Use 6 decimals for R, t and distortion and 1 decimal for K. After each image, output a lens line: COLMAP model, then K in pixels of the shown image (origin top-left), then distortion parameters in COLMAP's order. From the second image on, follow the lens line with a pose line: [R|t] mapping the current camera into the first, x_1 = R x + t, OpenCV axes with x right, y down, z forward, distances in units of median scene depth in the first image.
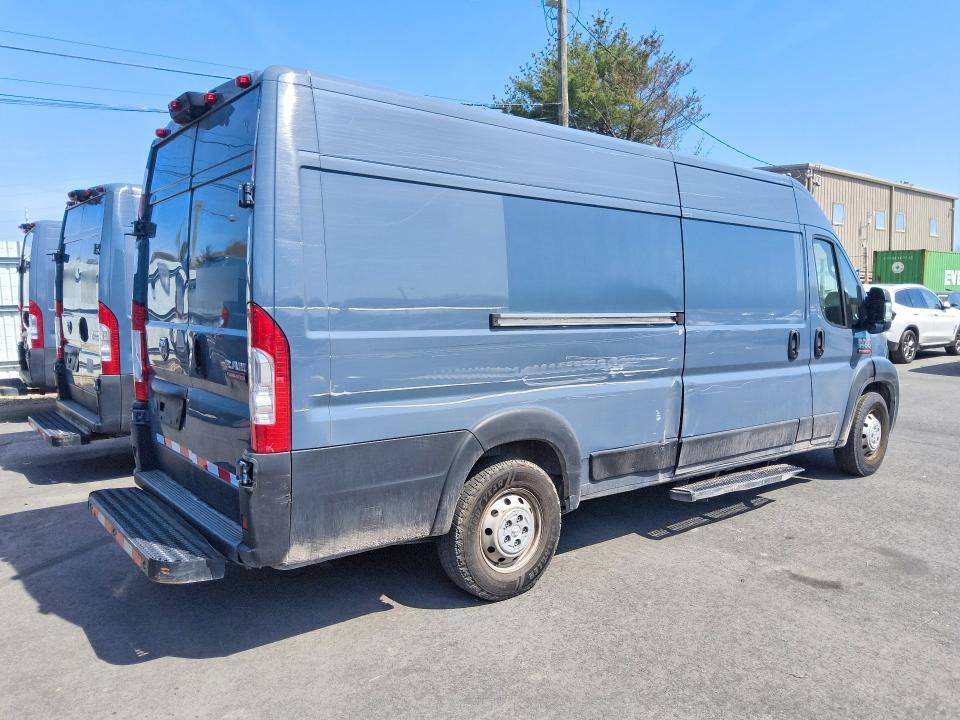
lens RADIAL K [[733.7, 0, 476.1], [0, 733.7, 359.3], [0, 0, 1]] dist [0.025250, -0.030674]
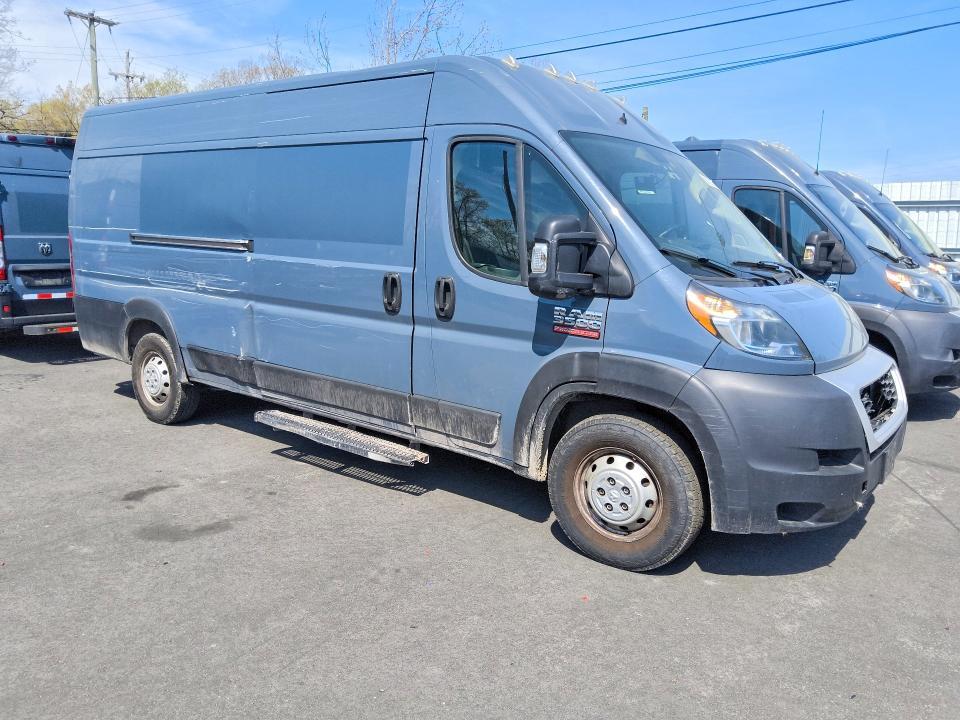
lens RADIAL K [[733.7, 0, 478.5], [0, 733.7, 360.5], [0, 0, 1]] dist [0.025250, -0.030674]
pose [[0.240185, 0.177977, -0.954272, 1.413040], [-0.102372, 0.982211, 0.157421, -0.095479], [0.965314, 0.059880, 0.254133, 1.070457]]
